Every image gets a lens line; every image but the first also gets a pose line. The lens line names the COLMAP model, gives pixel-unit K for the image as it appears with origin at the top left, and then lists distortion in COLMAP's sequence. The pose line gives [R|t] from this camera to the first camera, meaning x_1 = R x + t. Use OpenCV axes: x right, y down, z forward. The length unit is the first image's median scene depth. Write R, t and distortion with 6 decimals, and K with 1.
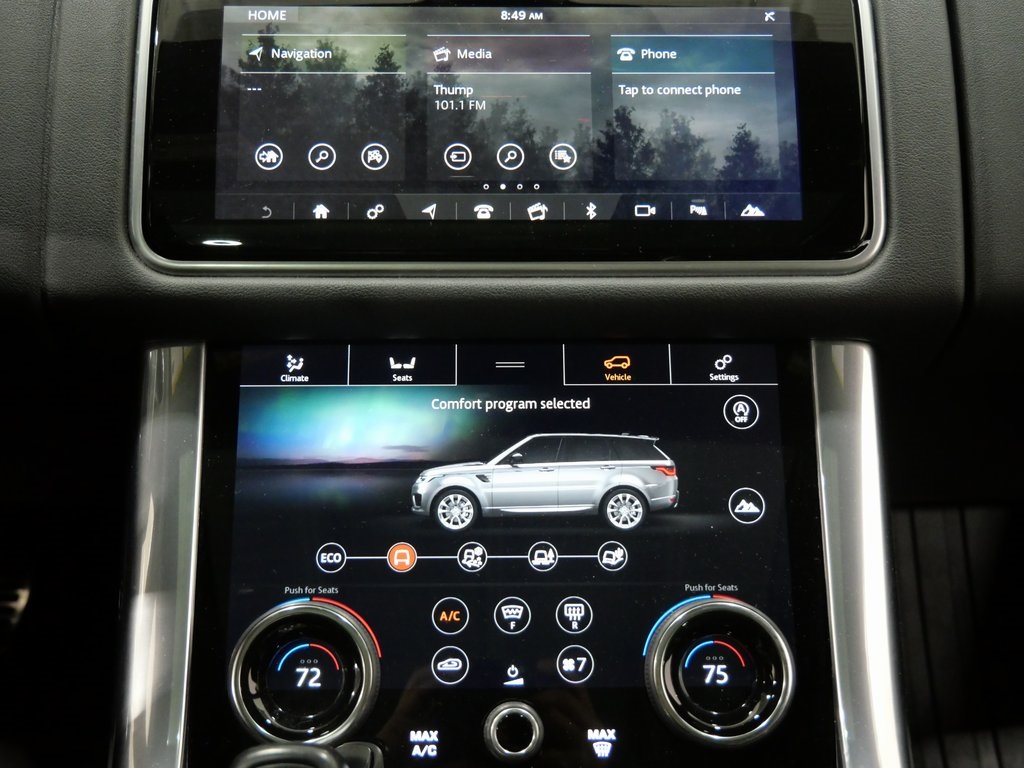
lens RADIAL K [[1182.0, 0, 511.2], [0, 1182.0, 386.6], [0, 0, 1]] dist [0.014780, 0.000000]
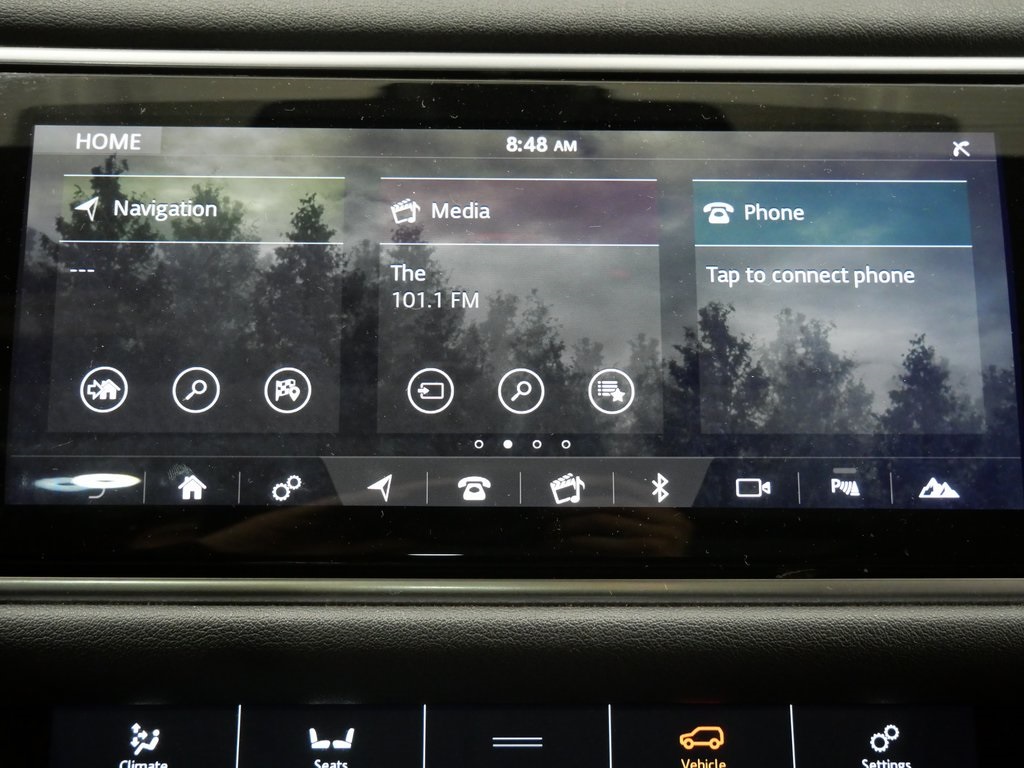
lens RADIAL K [[1514.2, 0, 515.9], [0, 1514.2, 384.4], [0, 0, 1]] dist [0.033101, 0.000000]
pose [[0.999956, 0.007428, 0.005643, -0.007486], [-0.007198, 0.999184, -0.039751, -0.168858], [-0.005934, 0.039709, 0.999194, 0.257080]]
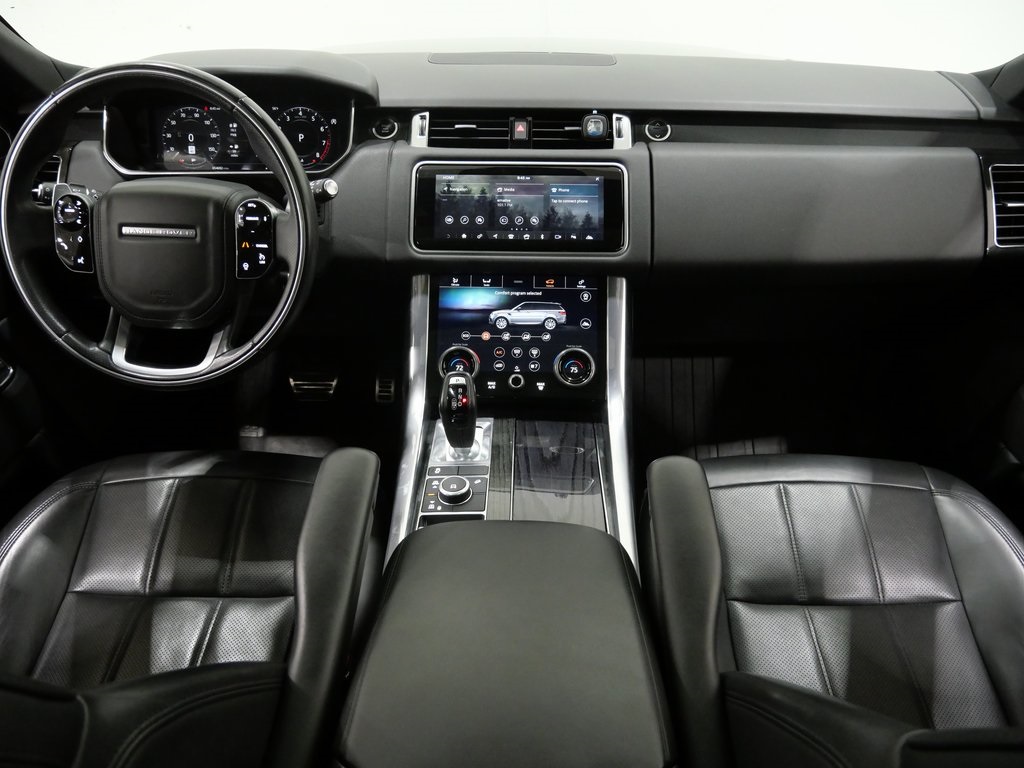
lens RADIAL K [[721.3, 0, 512.4], [0, 721.3, 384.4], [0, 0, 1]] dist [-0.056128, 0.019145]
pose [[0.998957, 0.020167, -0.040960, 0.074941], [-0.016951, 0.996856, 0.077395, 0.118685], [0.042392, -0.076620, 0.996159, -1.117756]]
